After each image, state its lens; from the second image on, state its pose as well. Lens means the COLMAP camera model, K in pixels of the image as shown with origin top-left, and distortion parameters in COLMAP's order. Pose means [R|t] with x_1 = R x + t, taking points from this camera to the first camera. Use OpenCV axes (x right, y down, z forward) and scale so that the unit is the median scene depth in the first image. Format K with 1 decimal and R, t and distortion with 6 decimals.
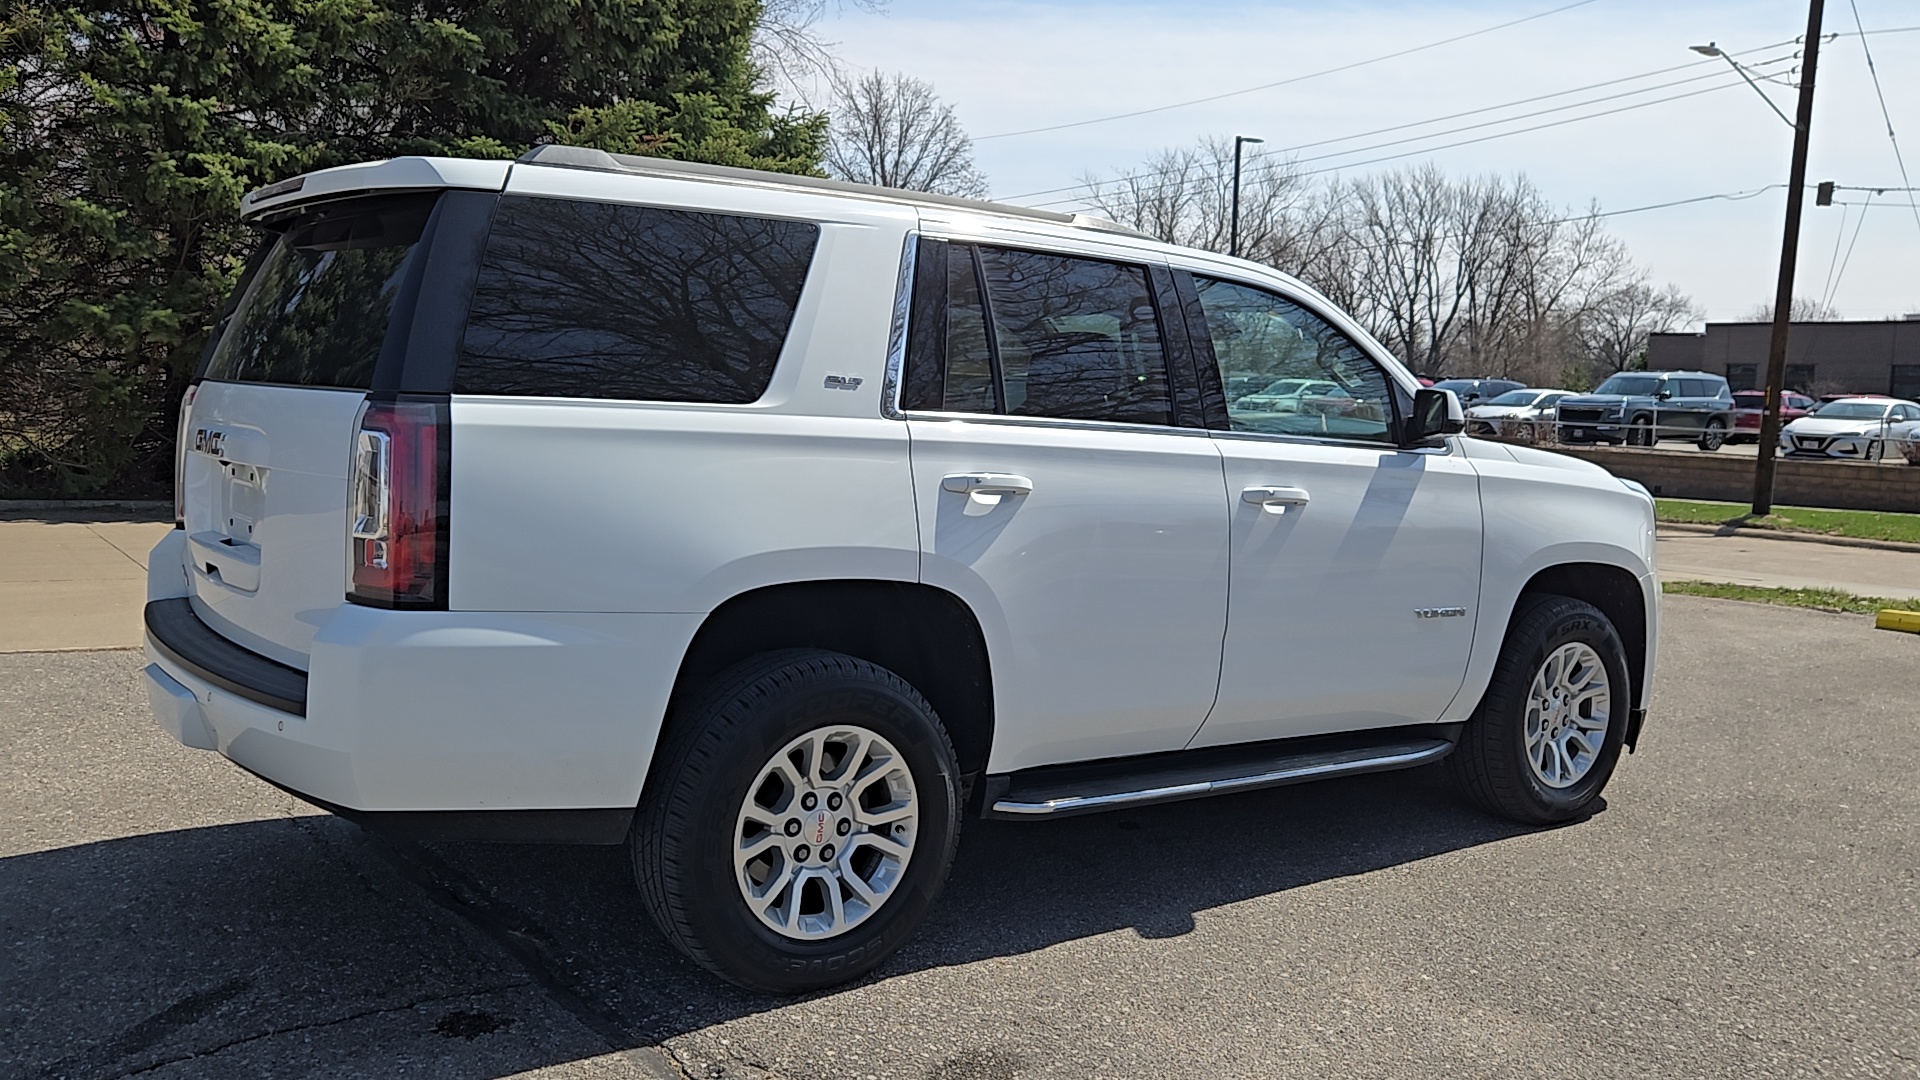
lens RADIAL K [[1605.1, 0, 966.6], [0, 1605.1, 540.1], [0, 0, 1]] dist [0.016214, -0.012821]
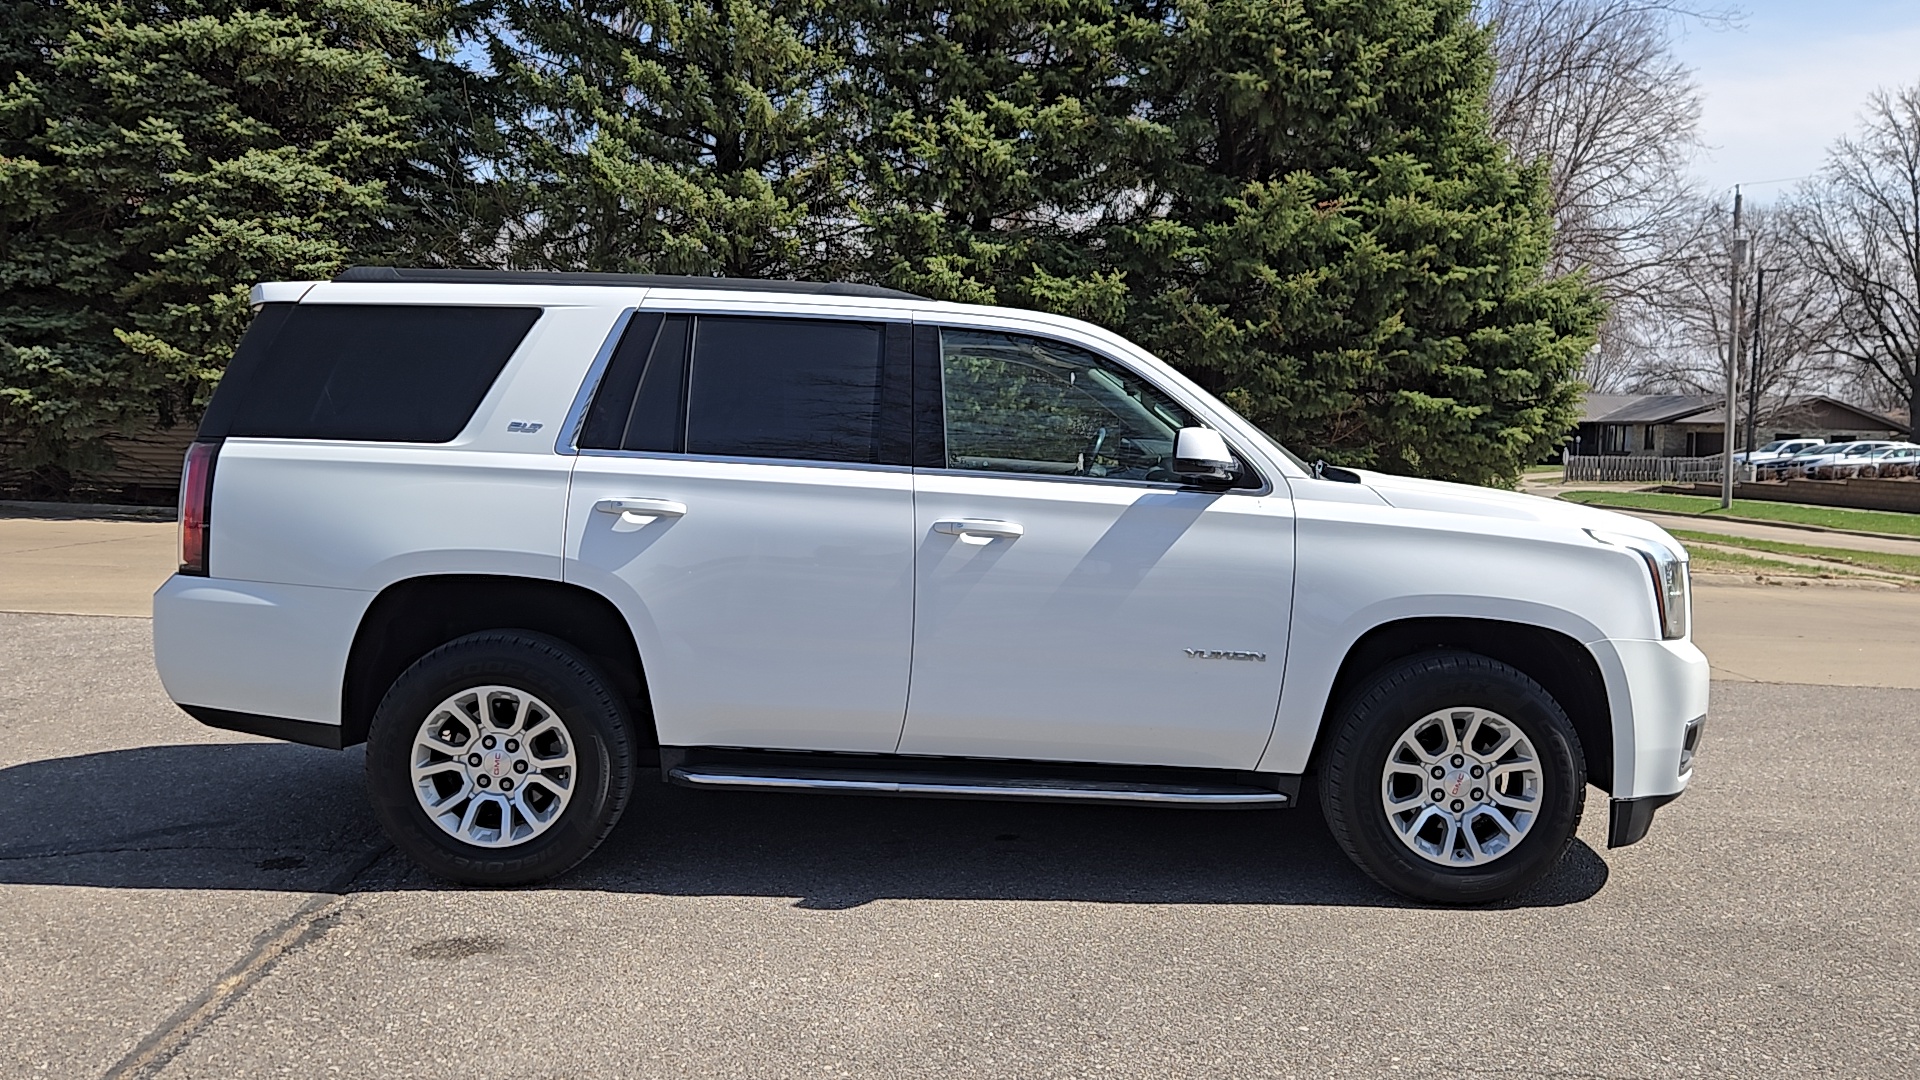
lens RADIAL K [[1605.1, 0, 965.1], [0, 1605.1, 537.6], [0, 0, 1]] dist [0.016214, -0.012821]
pose [[0.812372, 0.025595, -0.582578, 0.935264], [-0.048353, 0.998553, -0.023554, 0.005680], [0.581131, 0.047304, 0.812434, 0.132812]]
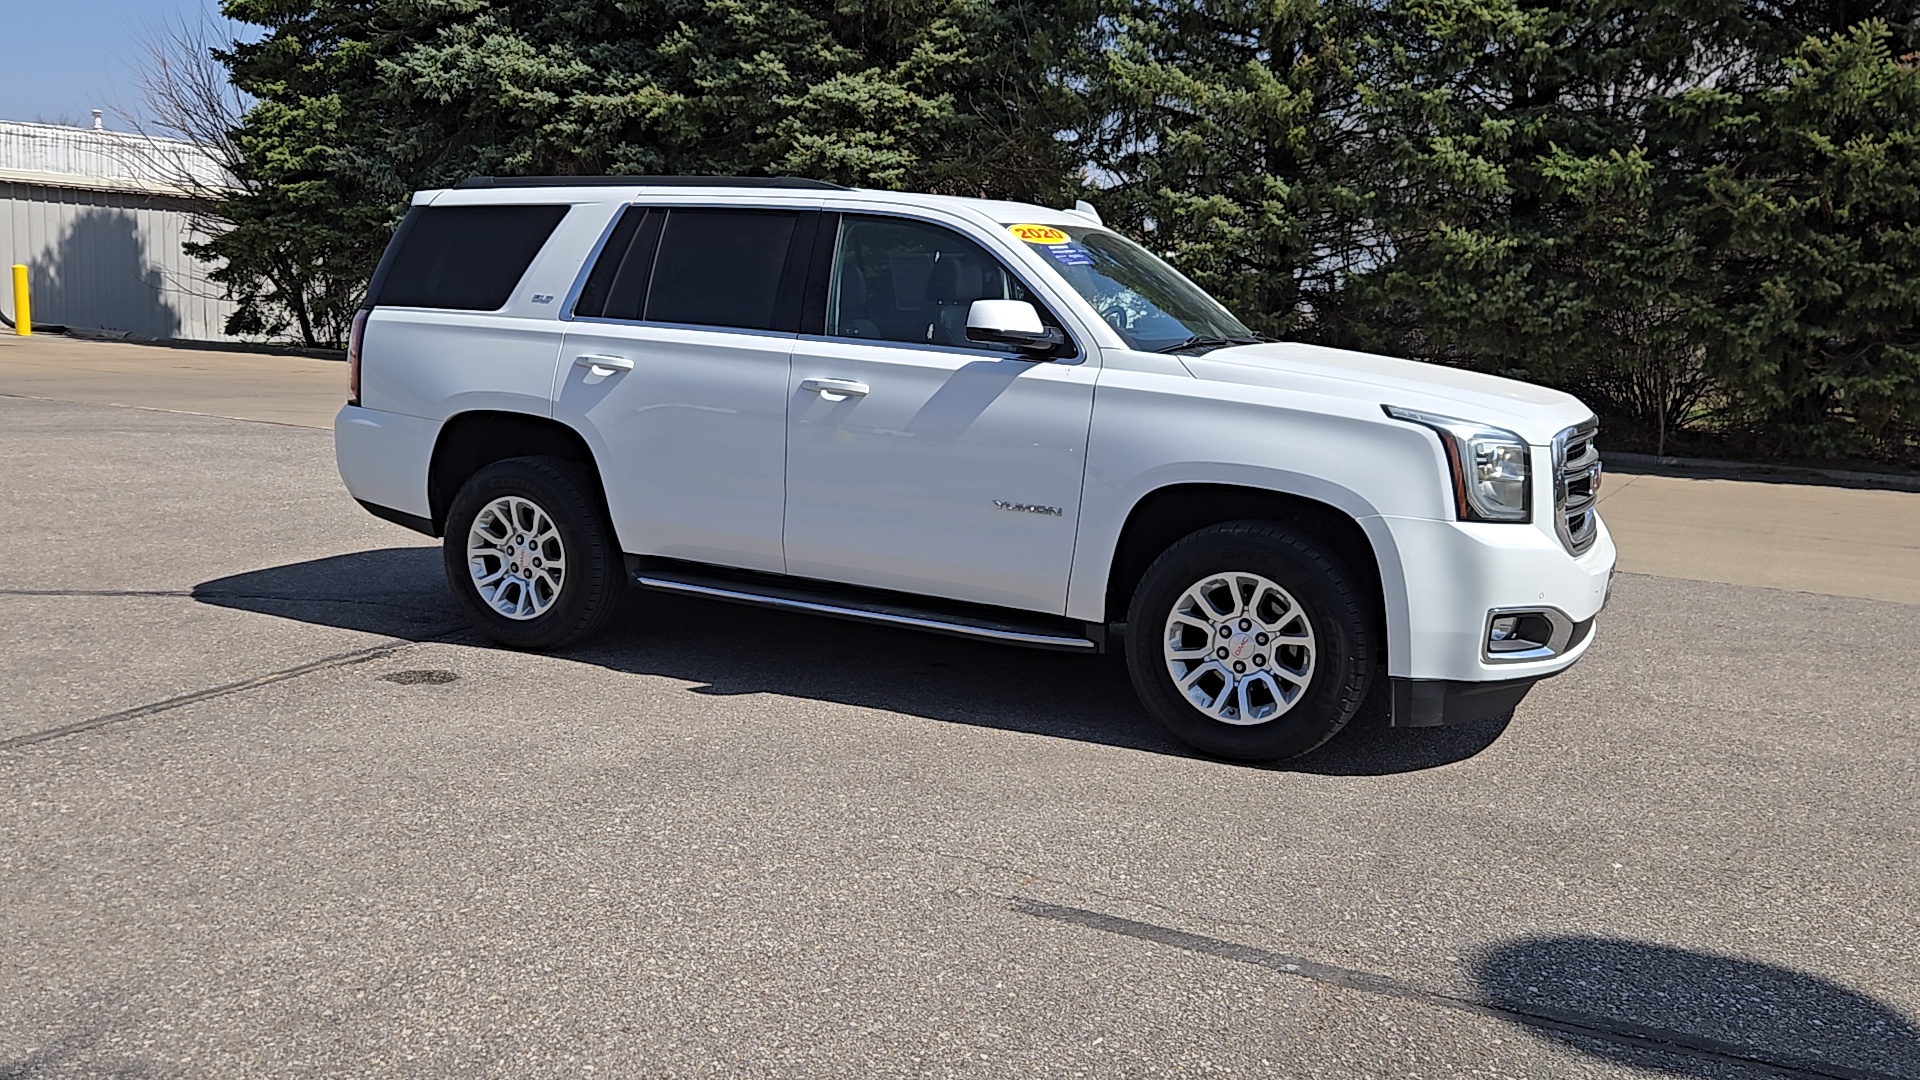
lens RADIAL K [[1605.1, 0, 962.3], [0, 1605.1, 542.4], [0, 0, 1]] dist [0.016214, -0.012821]
pose [[0.452340, 0.110542, -0.884968, 1.574861], [-0.093459, 0.992701, 0.076229, -0.012602], [0.886935, 0.048227, 0.459369, 0.588146]]
